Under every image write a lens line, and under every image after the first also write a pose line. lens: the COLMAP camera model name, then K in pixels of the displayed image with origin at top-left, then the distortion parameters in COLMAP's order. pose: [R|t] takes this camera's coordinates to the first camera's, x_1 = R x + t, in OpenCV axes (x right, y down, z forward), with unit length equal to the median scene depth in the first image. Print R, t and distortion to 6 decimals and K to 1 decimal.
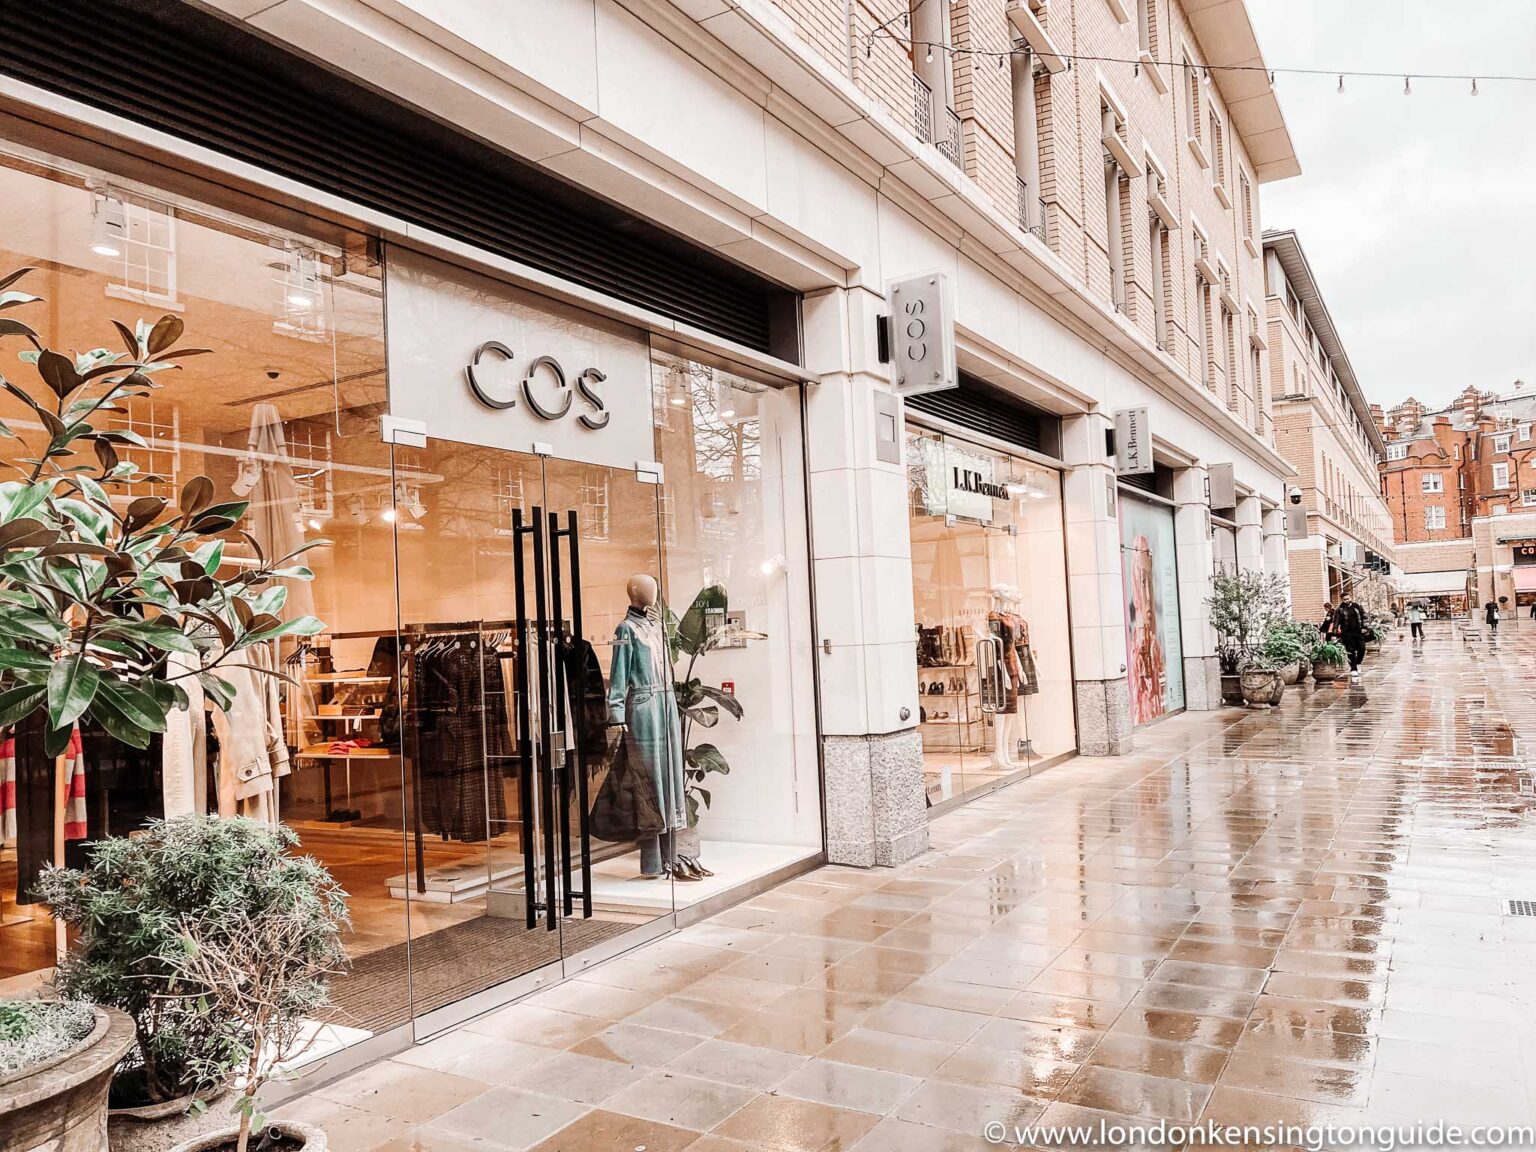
lens RADIAL K [[1154.8, 0, 768.0], [0, 1154.8, 576.0], [0, 0, 1]] dist [0.086482, -0.126117]
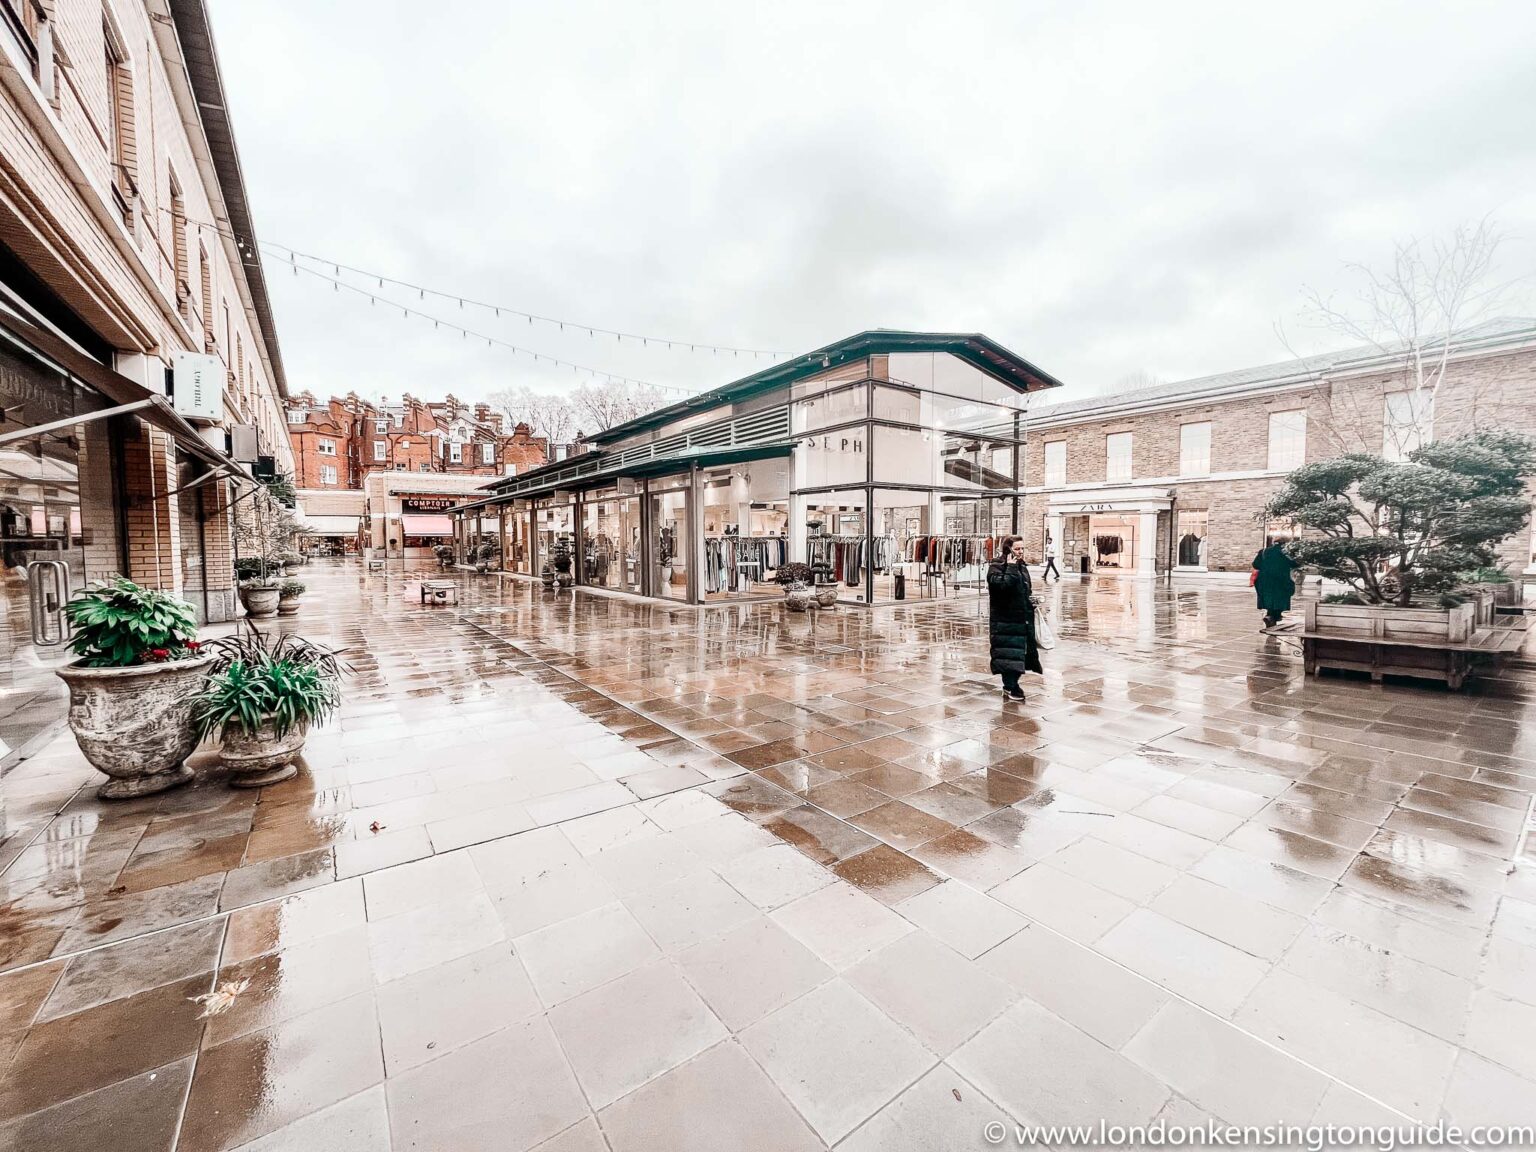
lens RADIAL K [[614.4, 0, 760.7], [0, 614.4, 571.0], [0, 0, 1]] dist [0.000054, -0.000172]
pose [[0.408487, -0.007716, 0.912732, 0.151967], [-0.055200, 0.997925, 0.033140, 0.006432], [-0.911094, -0.063920, 0.407213, 0.295068]]
